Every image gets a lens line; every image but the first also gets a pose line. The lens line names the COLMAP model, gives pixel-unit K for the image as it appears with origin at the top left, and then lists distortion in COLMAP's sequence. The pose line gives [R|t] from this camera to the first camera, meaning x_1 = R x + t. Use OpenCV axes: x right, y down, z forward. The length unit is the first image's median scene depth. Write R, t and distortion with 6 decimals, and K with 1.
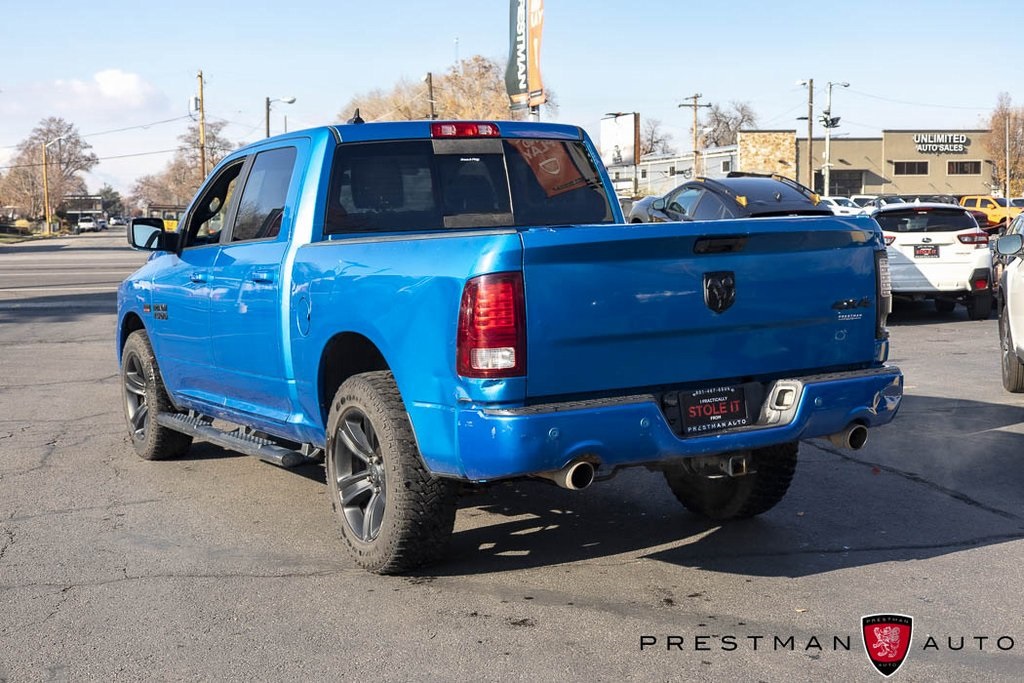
lens RADIAL K [[1392.5, 0, 513.0], [0, 1392.5, 331.3], [0, 0, 1]] dist [0.029330, 0.000000]
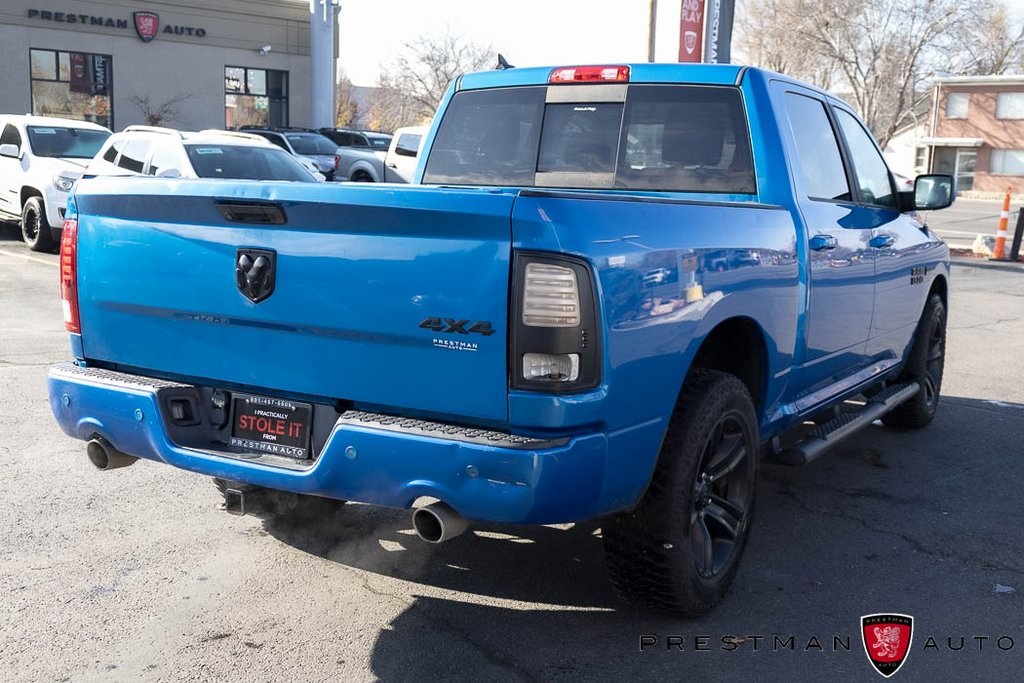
lens RADIAL K [[1116.7, 0, 521.8], [0, 1116.7, 342.9], [0, 0, 1]] dist [0.006896, 0.000000]
pose [[0.516940, 0.172936, -0.838371, 0.723609], [-0.116023, 0.984498, 0.131539, -0.086765], [0.848123, 0.029273, 0.528991, 0.783326]]
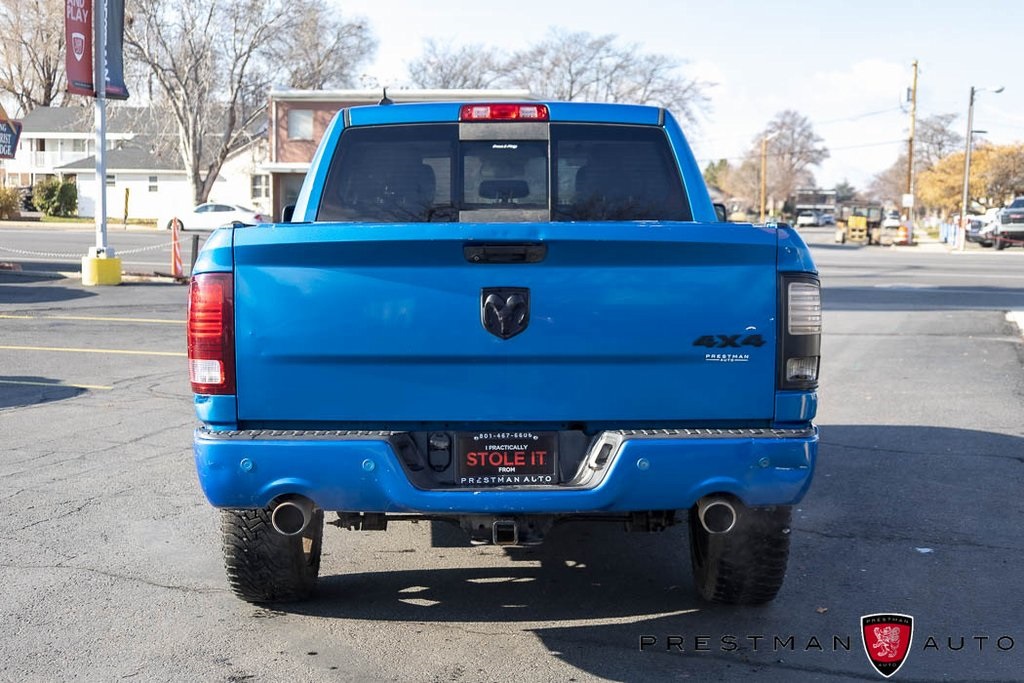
lens RADIAL K [[1454.0, 0, 506.5], [0, 1454.0, 351.4], [0, 0, 1]] dist [0.007828, 0.000000]
pose [[0.877776, 0.074476, -0.473246, 0.529812], [-0.068437, 0.997204, 0.029995, -0.030169], [0.474157, 0.006059, 0.880419, 0.265627]]
